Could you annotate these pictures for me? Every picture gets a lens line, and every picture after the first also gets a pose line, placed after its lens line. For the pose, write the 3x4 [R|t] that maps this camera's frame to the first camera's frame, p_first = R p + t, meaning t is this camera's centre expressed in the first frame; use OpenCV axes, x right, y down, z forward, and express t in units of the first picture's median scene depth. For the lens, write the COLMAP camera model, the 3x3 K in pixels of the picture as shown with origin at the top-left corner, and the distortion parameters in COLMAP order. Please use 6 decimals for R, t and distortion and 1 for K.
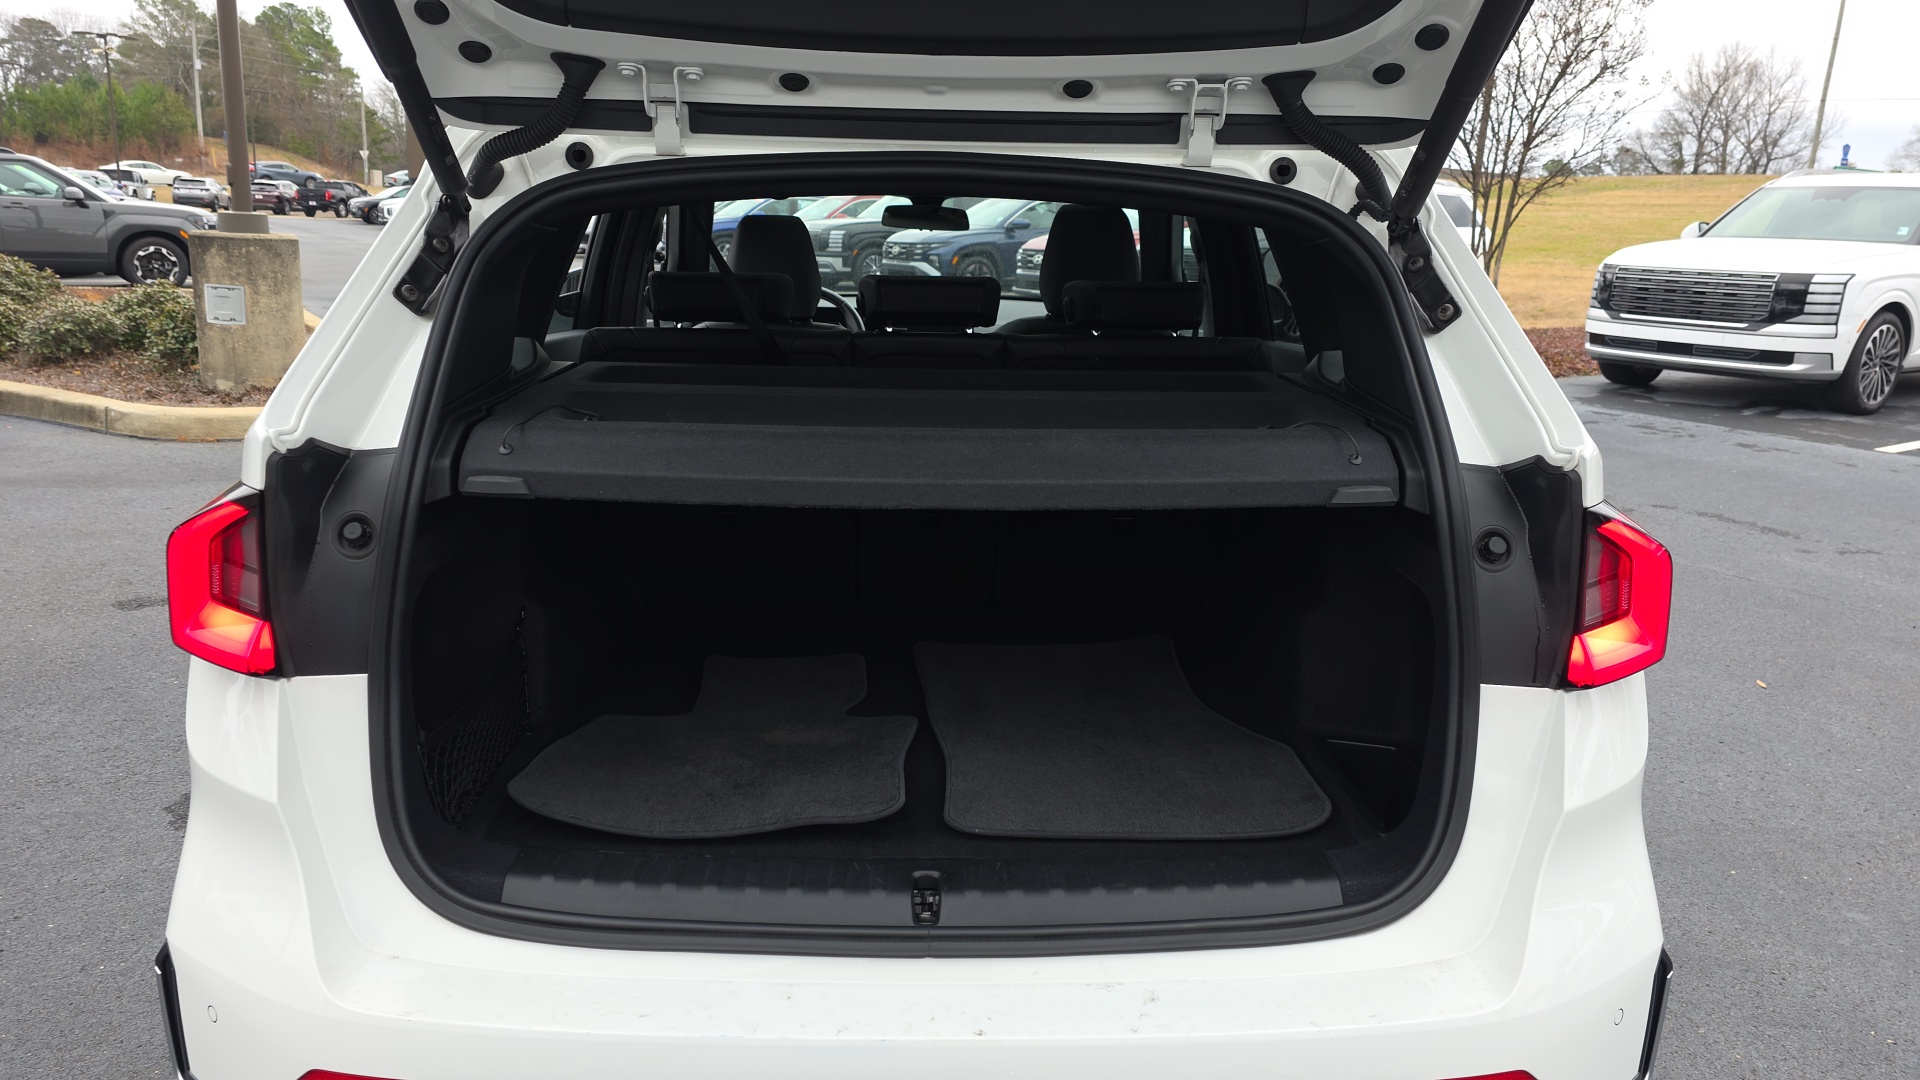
lens RADIAL K [[1270.6, 0, 960.0], [0, 1270.6, 540.0], [0, 0, 1]] dist [0.063443, -0.058505]
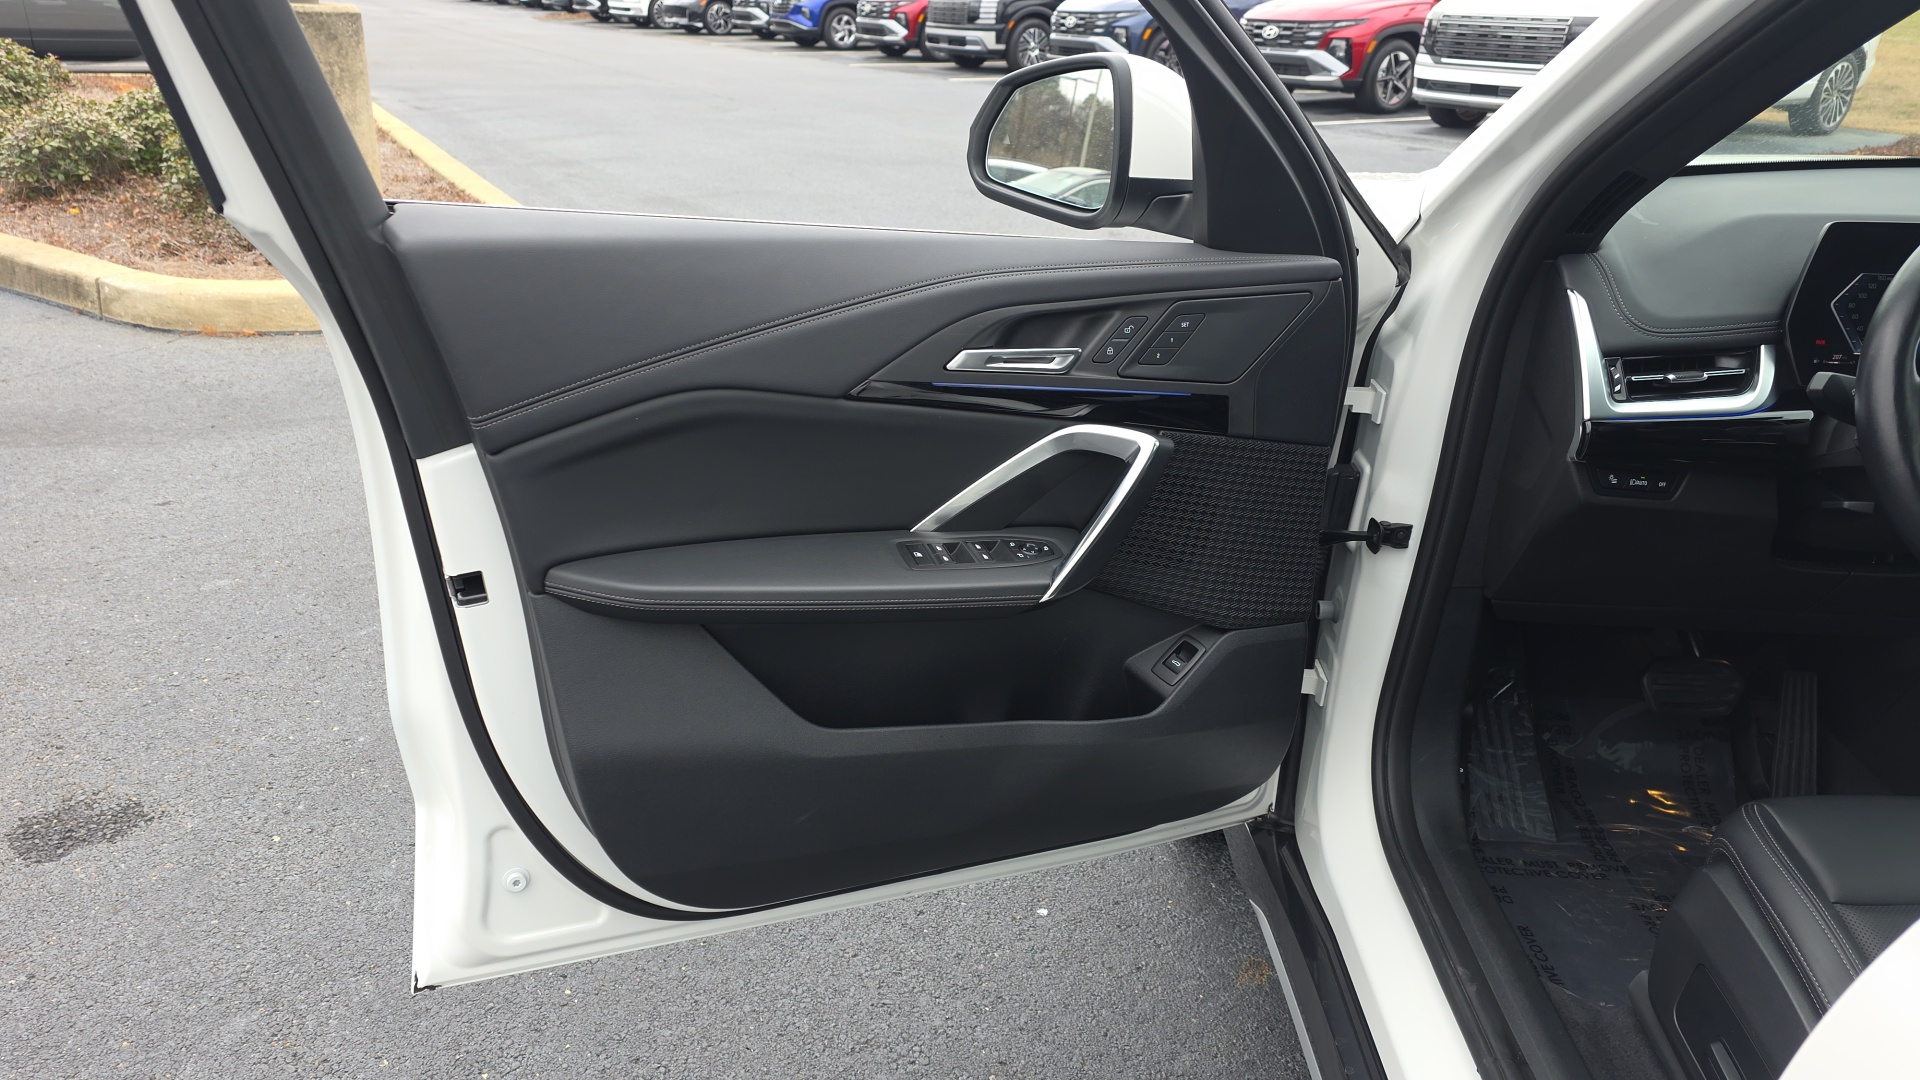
lens RADIAL K [[1261.2, 0, 947.0], [0, 1261.2, 540.3], [0, 0, 1]] dist [0.061660, -0.055667]
pose [[0.997618, 0.021742, -0.065468, -0.124589], [-0.010777, 0.986500, 0.163406, -0.058385], [0.068138, -0.162311, 0.984384, 0.251398]]
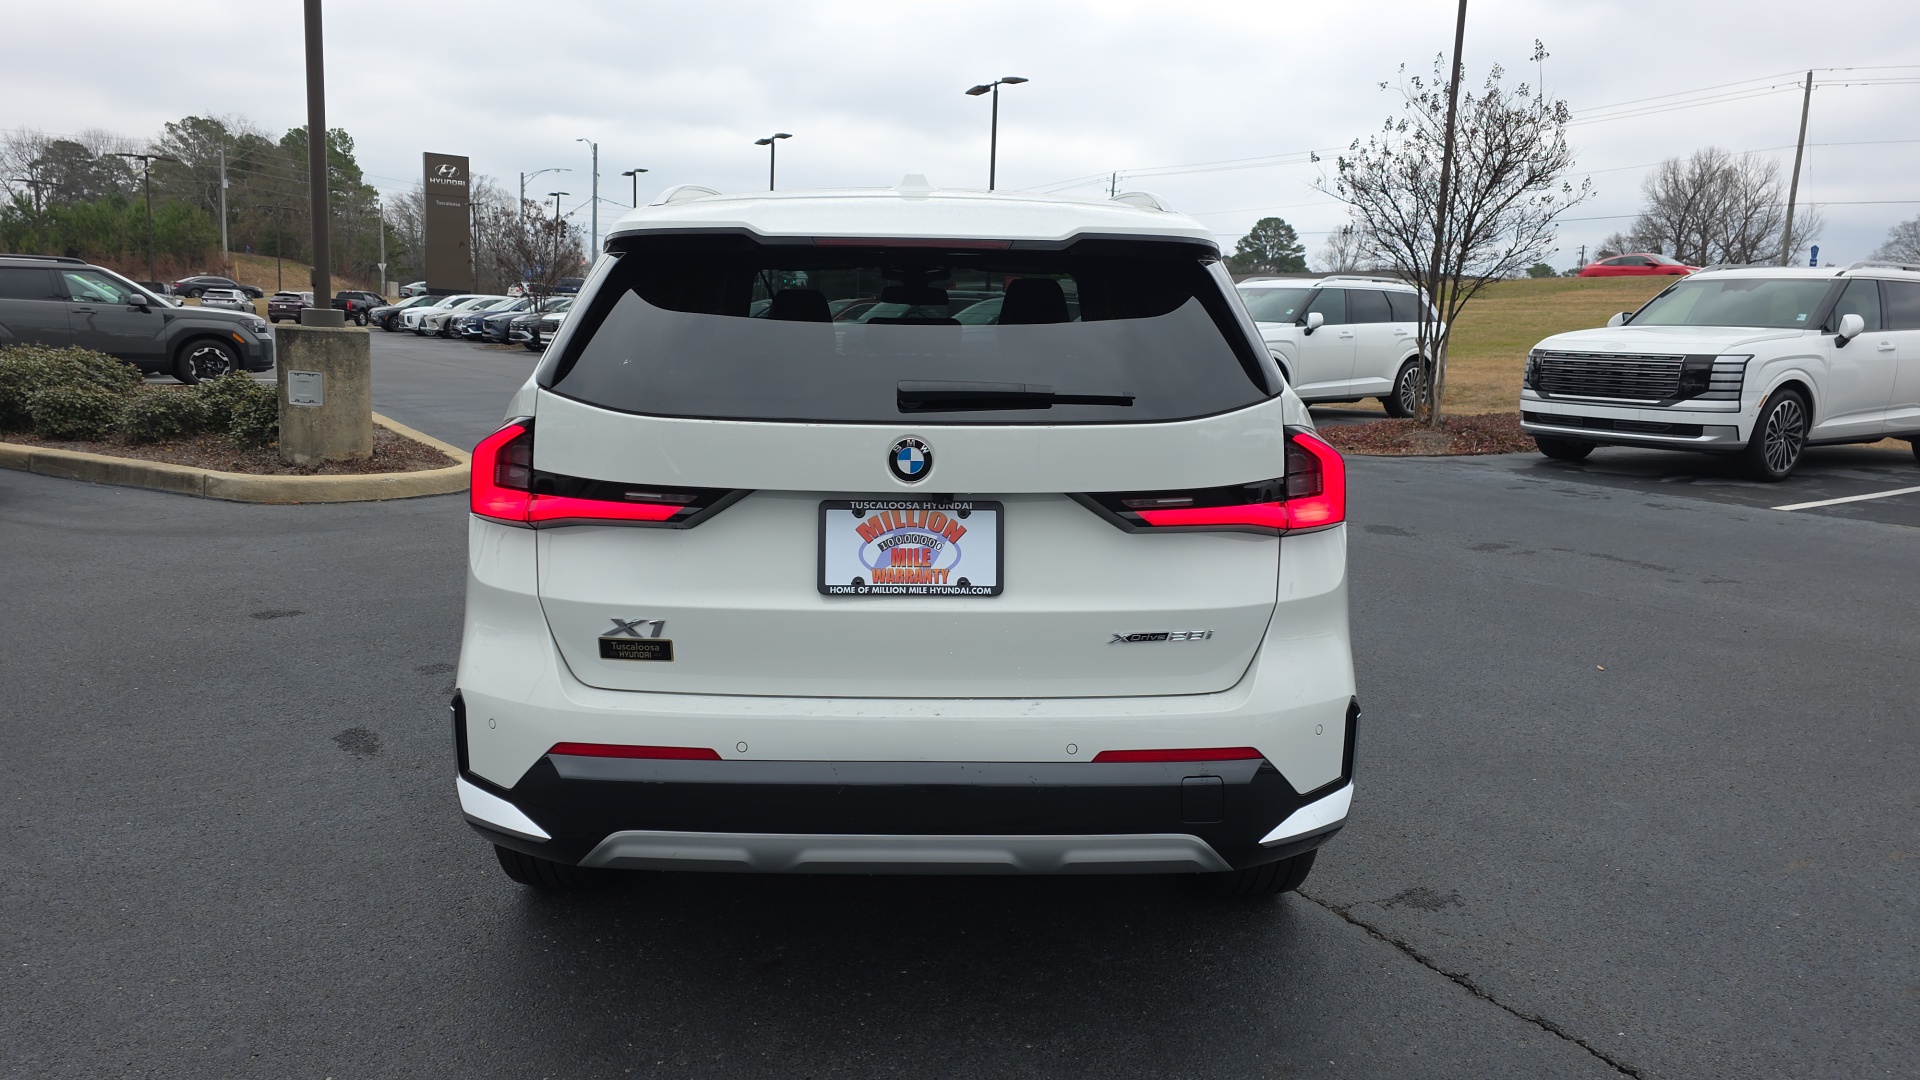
lens RADIAL K [[1261.2, 0, 947.0], [0, 1261.2, 540.3], [0, 0, 1]] dist [0.061660, -0.055667]
pose [[0.999953, -0.005989, -0.007645, 0.005128], [0.005385, 0.997036, -0.076749, 0.032312], [0.008082, 0.076704, 0.997021, -0.087815]]
